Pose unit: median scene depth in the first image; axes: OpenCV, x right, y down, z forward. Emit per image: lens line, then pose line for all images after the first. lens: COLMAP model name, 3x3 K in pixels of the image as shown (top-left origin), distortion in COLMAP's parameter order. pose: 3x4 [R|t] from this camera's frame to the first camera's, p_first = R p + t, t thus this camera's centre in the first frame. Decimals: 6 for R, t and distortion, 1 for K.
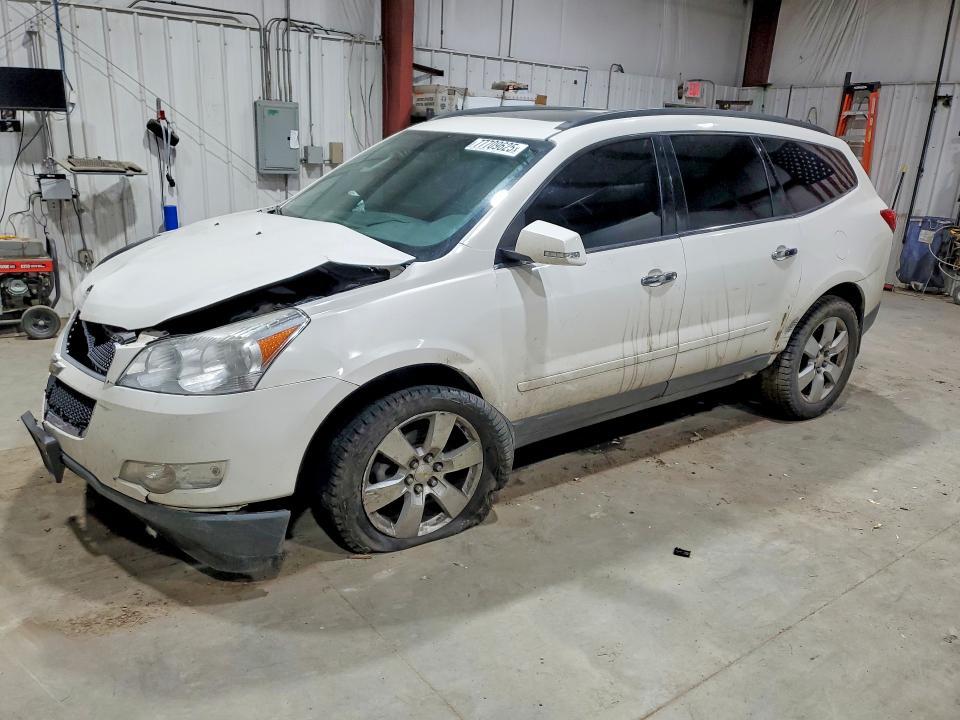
lens RADIAL K [[708.6, 0, 486.4], [0, 708.6, 356.6], [0, 0, 1]] dist [0.016072, 0.000067]
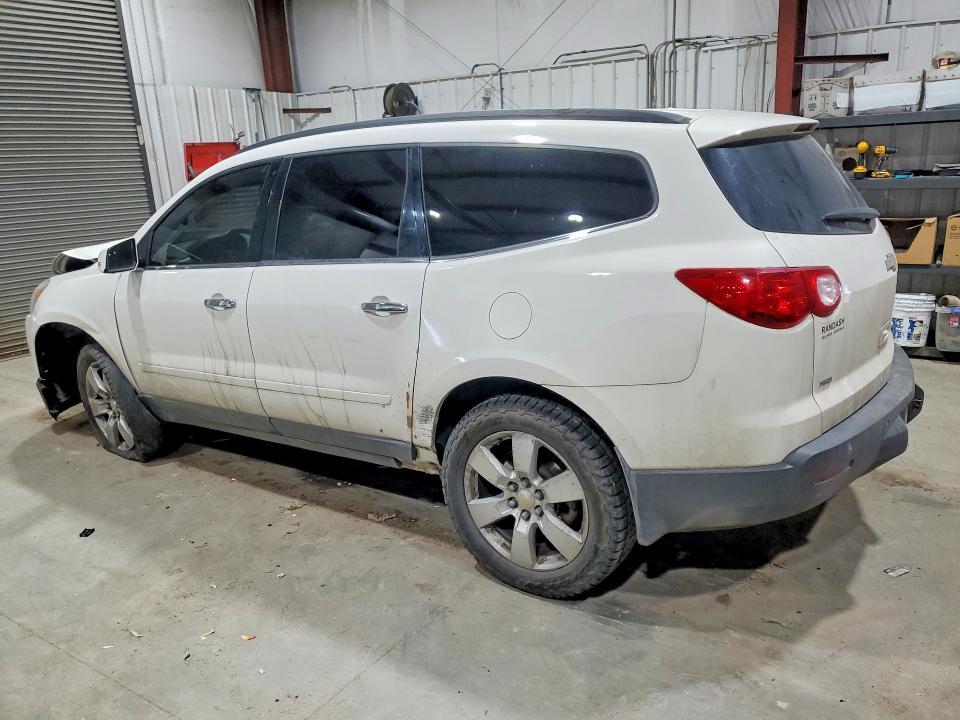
lens RADIAL K [[708.6, 0, 487.0], [0, 708.6, 363.8], [0, 0, 1]] dist [0.016072, 0.000067]
pose [[0.376440, 0.202821, -0.903967, 1.087956], [-0.218888, 0.967588, 0.125944, -0.196164], [0.900212, 0.150457, 0.408634, 0.781306]]
